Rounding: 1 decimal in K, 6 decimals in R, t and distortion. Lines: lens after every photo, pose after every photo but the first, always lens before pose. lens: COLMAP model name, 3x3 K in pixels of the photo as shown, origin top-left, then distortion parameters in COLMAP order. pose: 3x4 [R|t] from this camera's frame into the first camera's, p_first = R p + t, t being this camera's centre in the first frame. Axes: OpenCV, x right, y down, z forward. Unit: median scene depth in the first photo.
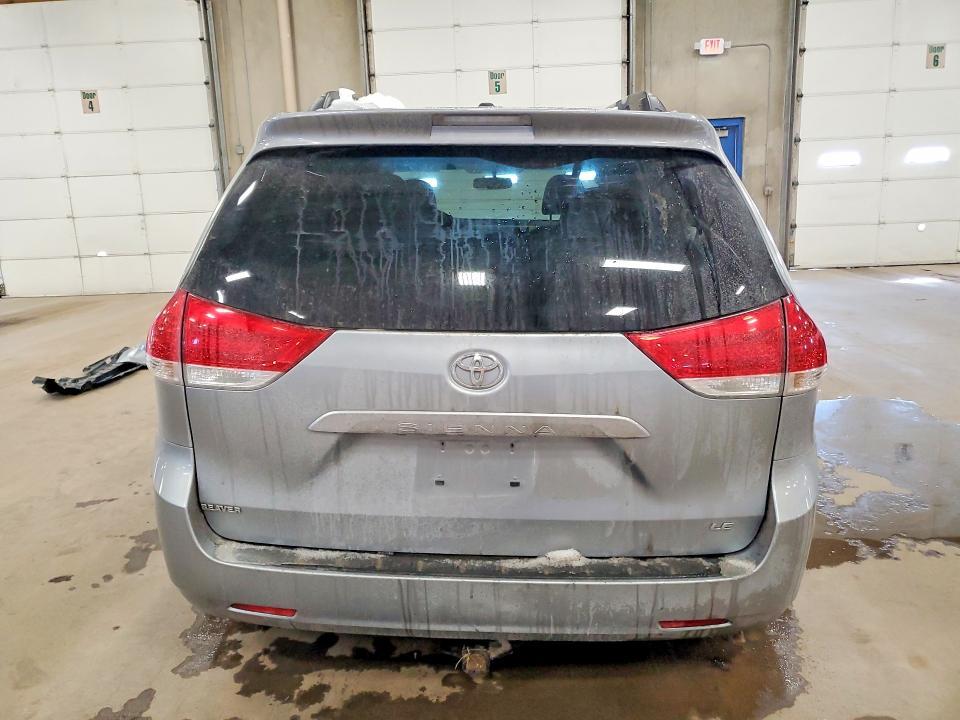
lens RADIAL K [[770.0, 0, 482.9], [0, 770.0, 360.4], [0, 0, 1]] dist [0.028377, 0.003014]
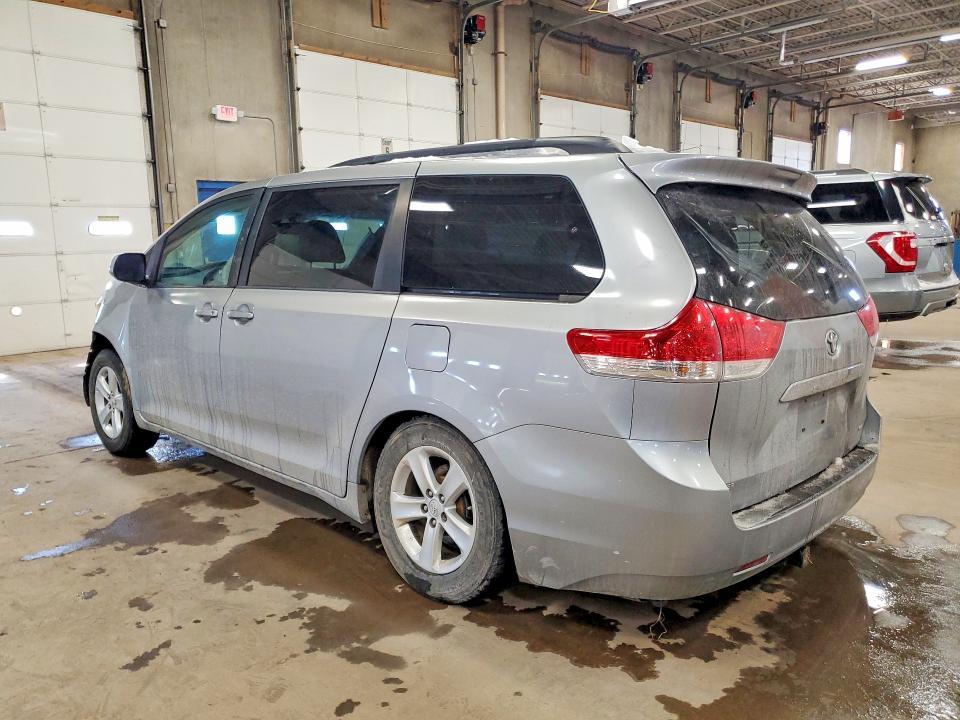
lens RADIAL K [[770.0, 0, 477.2], [0, 770.0, 363.9], [0, 0, 1]] dist [0.028377, 0.003014]
pose [[0.642986, -0.103604, 0.758838, -1.241704], [0.165172, 0.986251, -0.005302, -0.039196], [-0.747855, 0.128747, 0.651258, 0.433526]]
